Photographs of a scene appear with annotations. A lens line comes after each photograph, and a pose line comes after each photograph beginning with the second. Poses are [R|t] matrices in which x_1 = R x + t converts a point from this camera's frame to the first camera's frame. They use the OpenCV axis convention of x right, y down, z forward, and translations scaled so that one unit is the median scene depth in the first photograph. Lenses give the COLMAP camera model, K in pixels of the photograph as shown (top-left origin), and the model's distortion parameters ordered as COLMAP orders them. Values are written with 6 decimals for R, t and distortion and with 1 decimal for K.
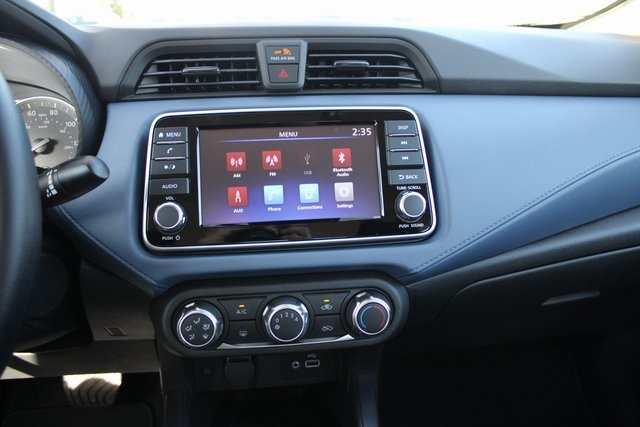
lens RADIAL K [[530.5, 0, 319.5], [0, 530.5, 212.3], [0, 0, 1]] dist [-0.091533, 0.004701]
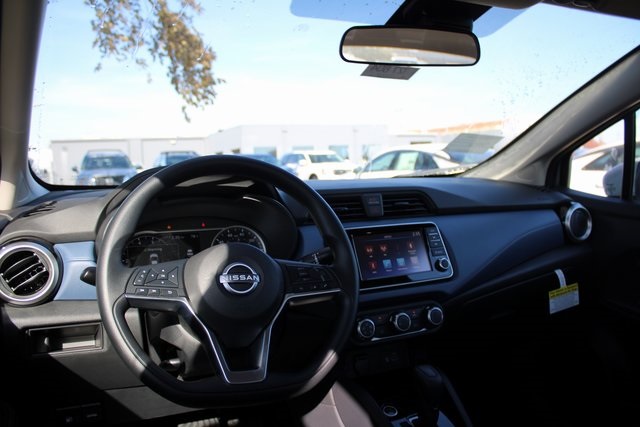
lens RADIAL K [[530.5, 0, 321.5], [0, 530.5, 214.7], [0, 0, 1]] dist [-0.091533, 0.004701]
pose [[0.953100, -0.044330, 0.299391, -0.916389], [0.113866, 0.969058, -0.219002, 0.200286], [-0.280419, 0.242821, 0.928657, -0.917182]]
